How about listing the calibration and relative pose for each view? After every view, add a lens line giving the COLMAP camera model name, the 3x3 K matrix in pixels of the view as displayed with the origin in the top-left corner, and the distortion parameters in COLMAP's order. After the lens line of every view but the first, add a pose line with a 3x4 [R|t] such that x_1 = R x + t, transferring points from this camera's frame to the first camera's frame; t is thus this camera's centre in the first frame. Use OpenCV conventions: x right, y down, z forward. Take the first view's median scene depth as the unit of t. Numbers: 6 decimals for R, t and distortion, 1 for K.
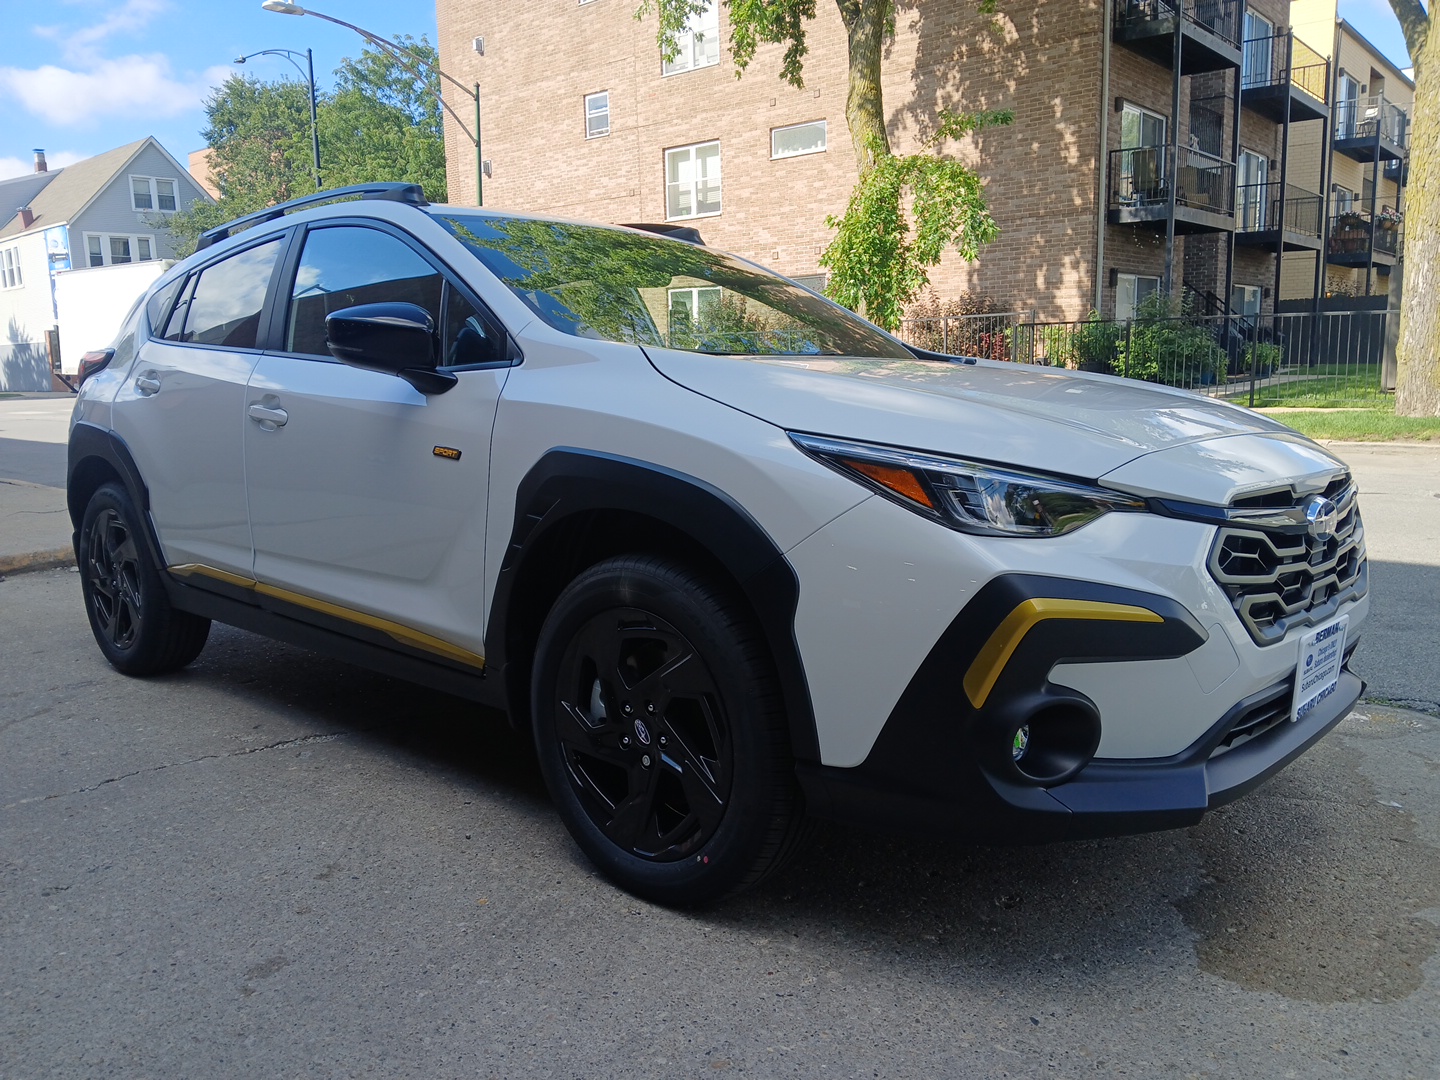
lens RADIAL K [[1128.6, 0, 717.1], [0, 1128.6, 567.2], [0, 0, 1]] dist [0.000957, -0.028346]
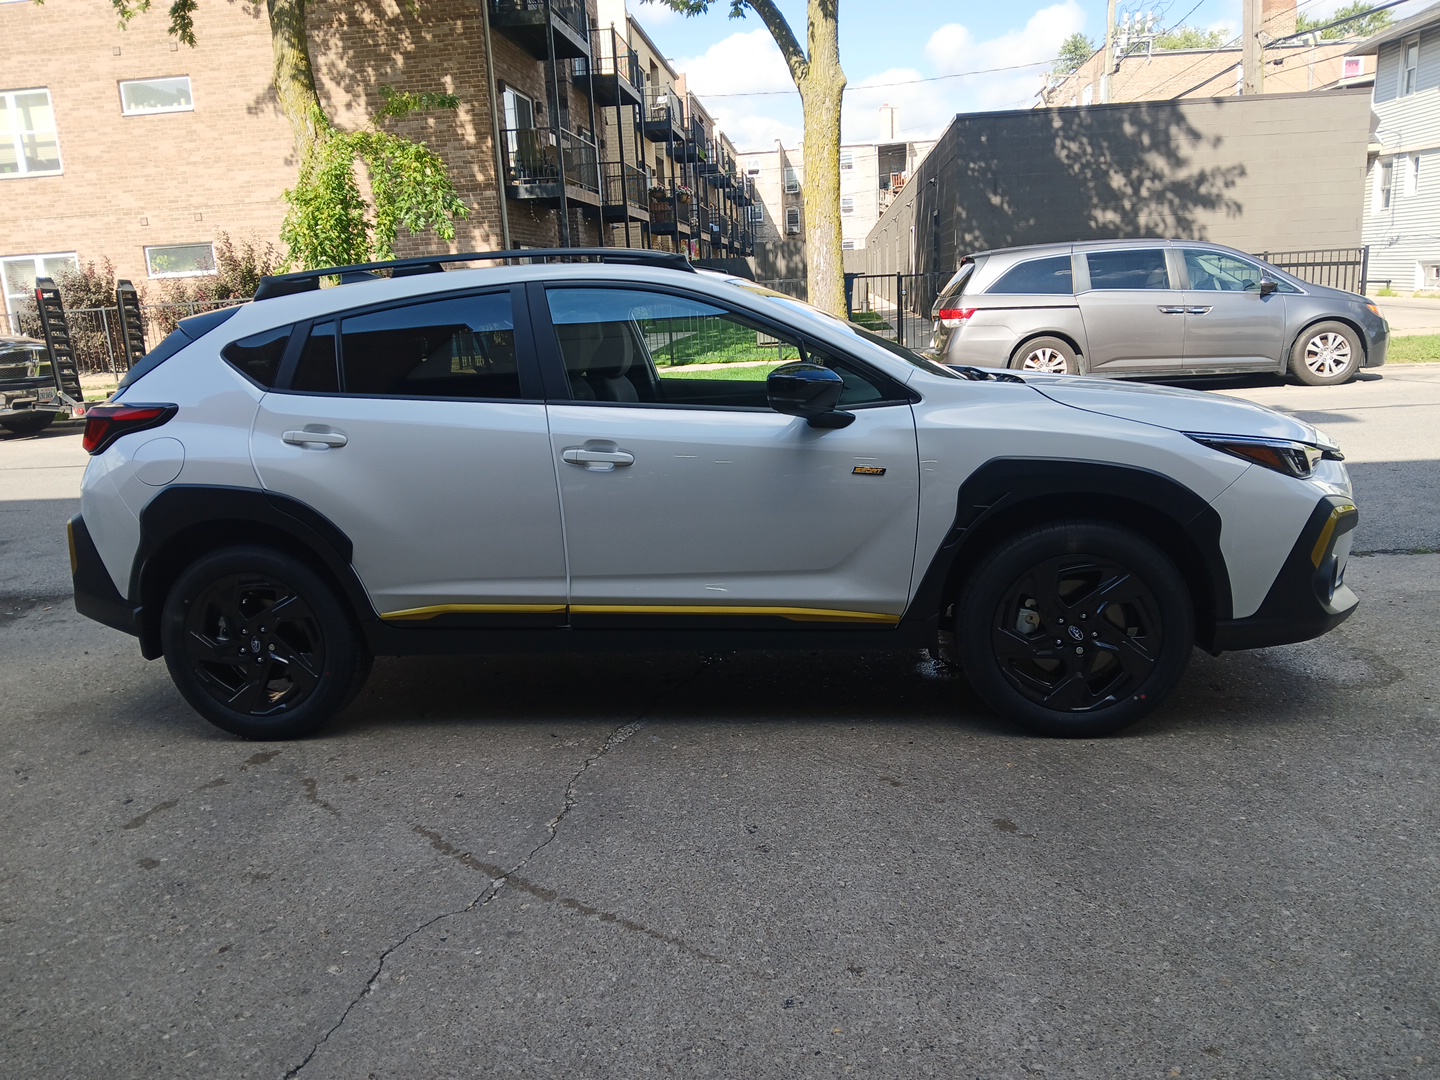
lens RADIAL K [[1128.6, 0, 717.1], [0, 1128.6, 567.2], [0, 0, 1]] dist [0.000957, -0.028346]
pose [[0.824693, -0.152108, 0.544742, -0.131741], [0.132501, 0.988313, 0.075371, -0.012926], [-0.549840, 0.010021, 0.835210, -0.004148]]
